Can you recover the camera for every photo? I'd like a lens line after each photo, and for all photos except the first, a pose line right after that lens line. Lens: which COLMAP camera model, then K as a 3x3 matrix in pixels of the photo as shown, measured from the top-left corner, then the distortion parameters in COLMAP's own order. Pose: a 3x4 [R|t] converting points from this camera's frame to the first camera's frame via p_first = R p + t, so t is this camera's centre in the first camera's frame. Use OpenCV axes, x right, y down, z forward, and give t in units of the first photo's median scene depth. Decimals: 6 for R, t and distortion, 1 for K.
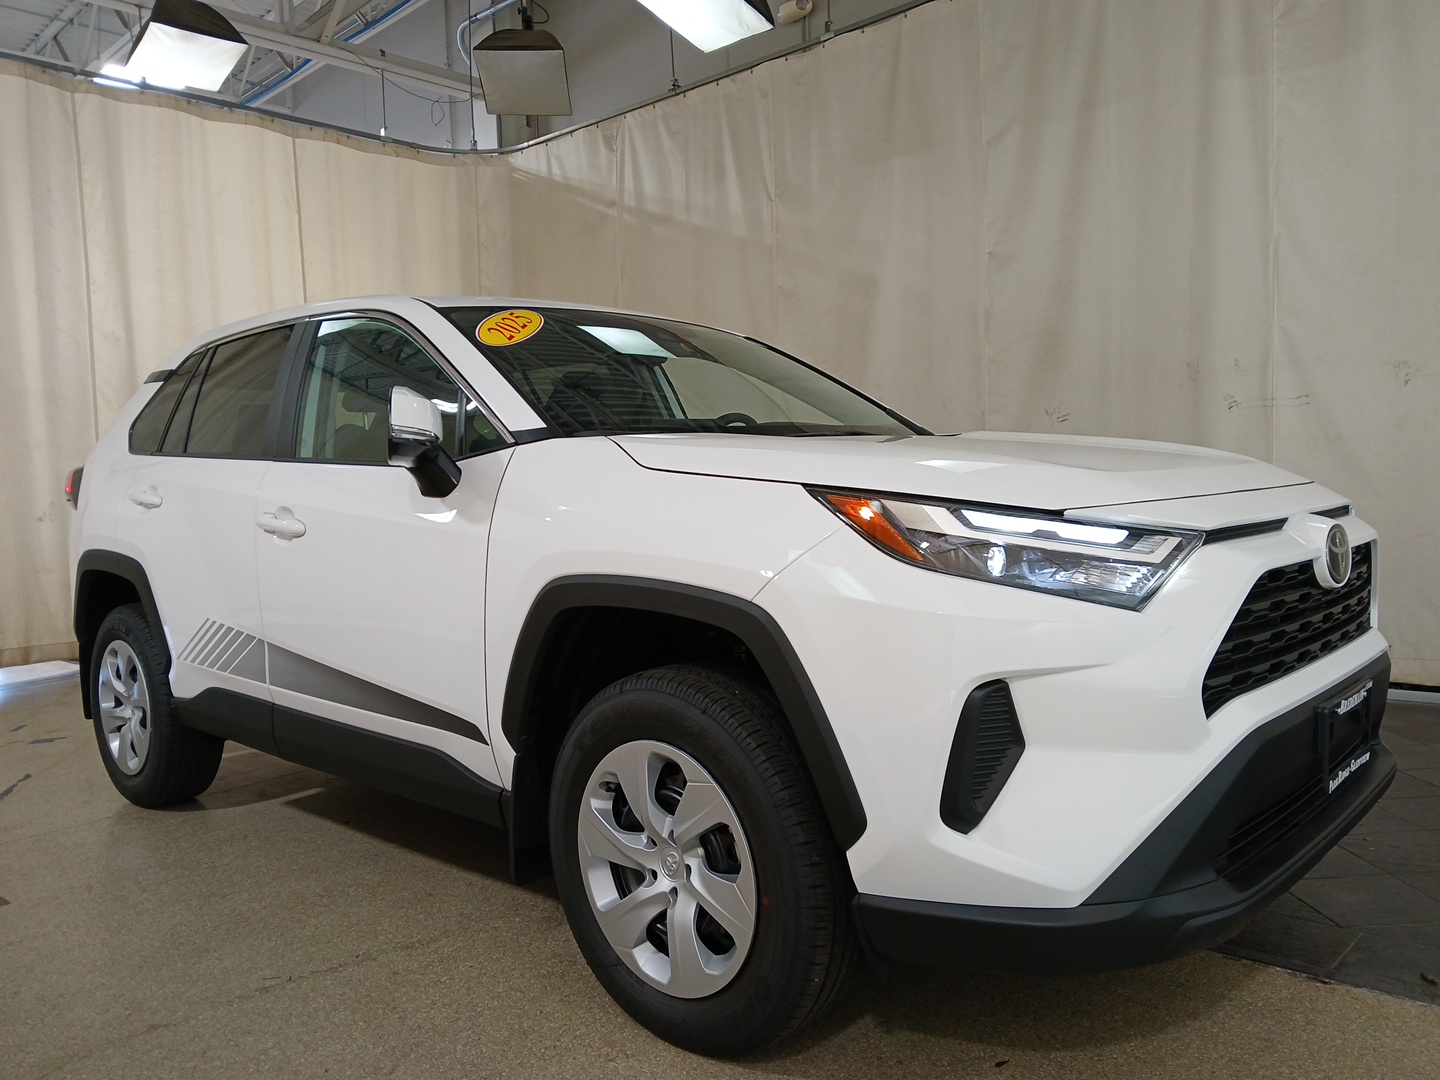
lens RADIAL K [[1137.3, 0, 715.1], [0, 1137.3, 541.2], [0, 0, 1]] dist [0.030325, -0.065841]
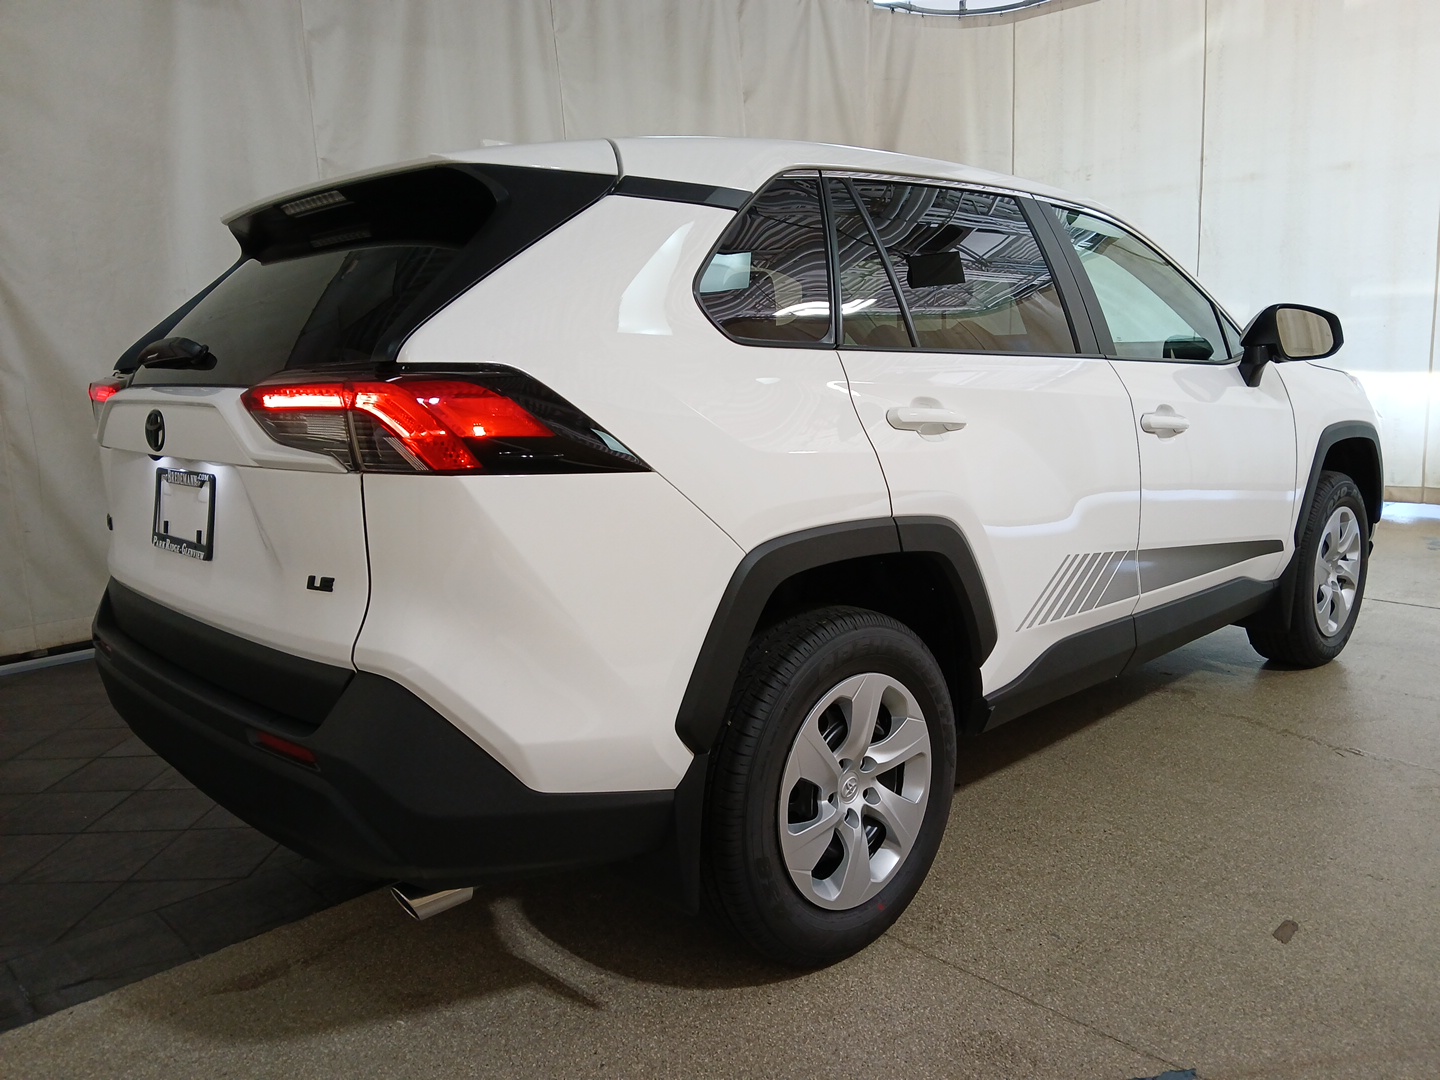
lens RADIAL K [[1137.3, 0, 717.5], [0, 1137.3, 537.6], [0, 0, 1]] dist [0.030325, -0.065841]
pose [[0.054864, -0.127017, 0.990382, -0.724652], [0.092276, 0.988276, 0.121635, -0.037202], [-0.994221, 0.084715, 0.065941, 0.690372]]
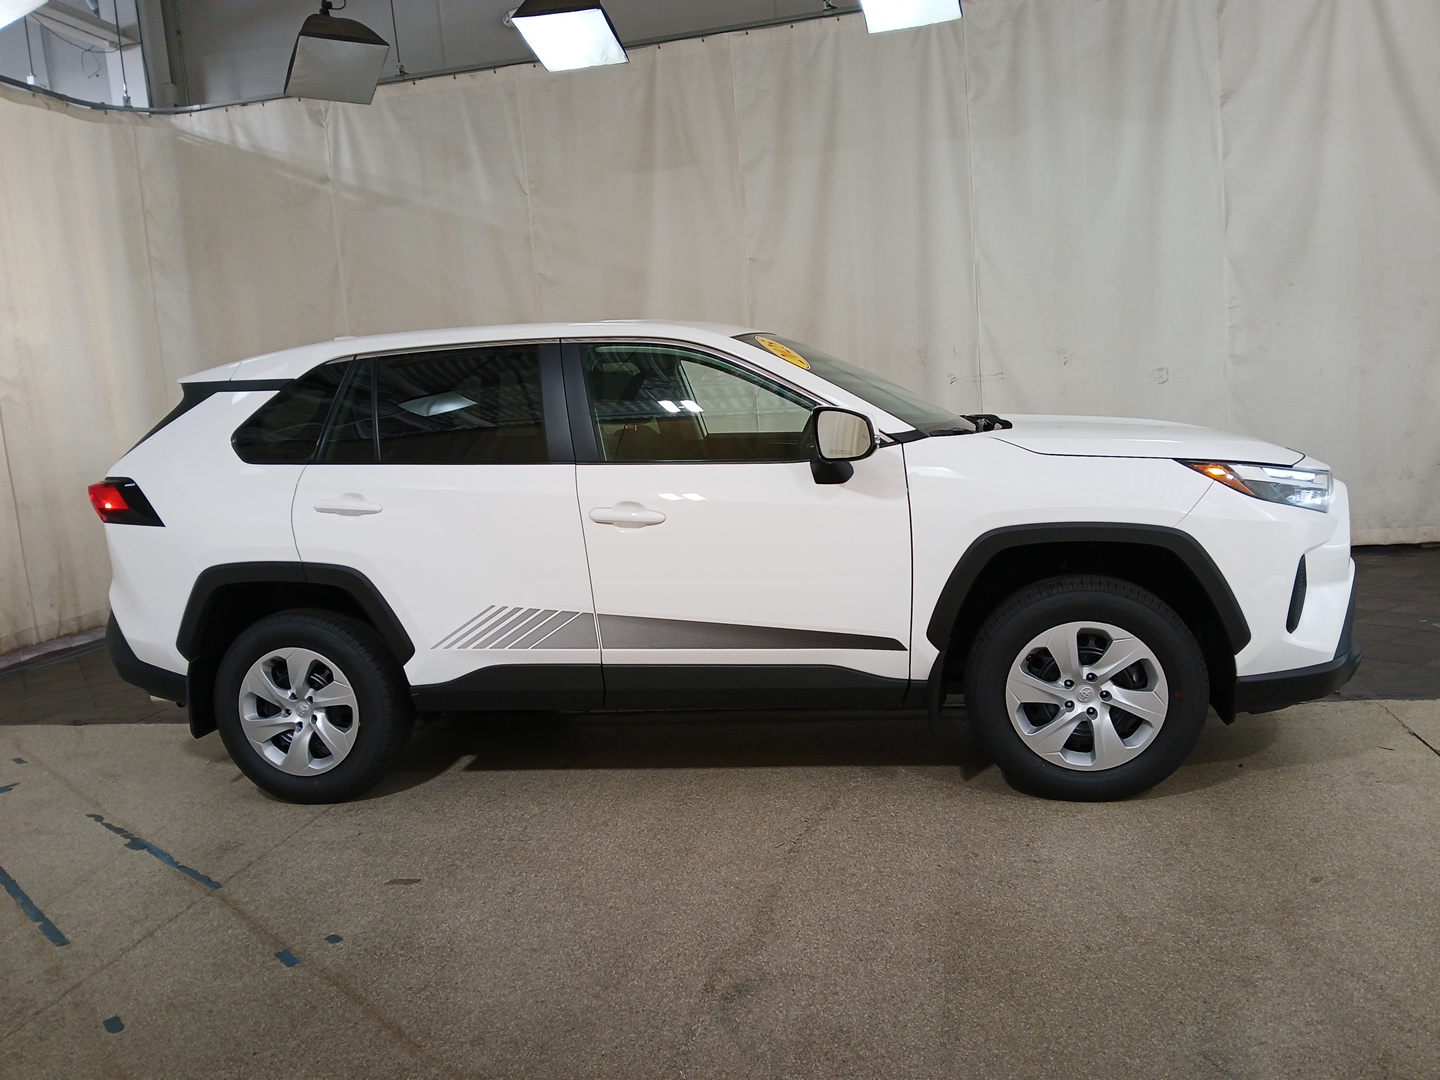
lens RADIAL K [[1137.3, 0, 715.5], [0, 1137.3, 544.4], [0, 0, 1]] dist [0.030325, -0.065841]
pose [[0.856276, -0.097505, 0.507233, -0.475170], [0.074152, 0.995054, 0.066100, -0.029270], [-0.511169, -0.018987, 0.859271, -0.050215]]
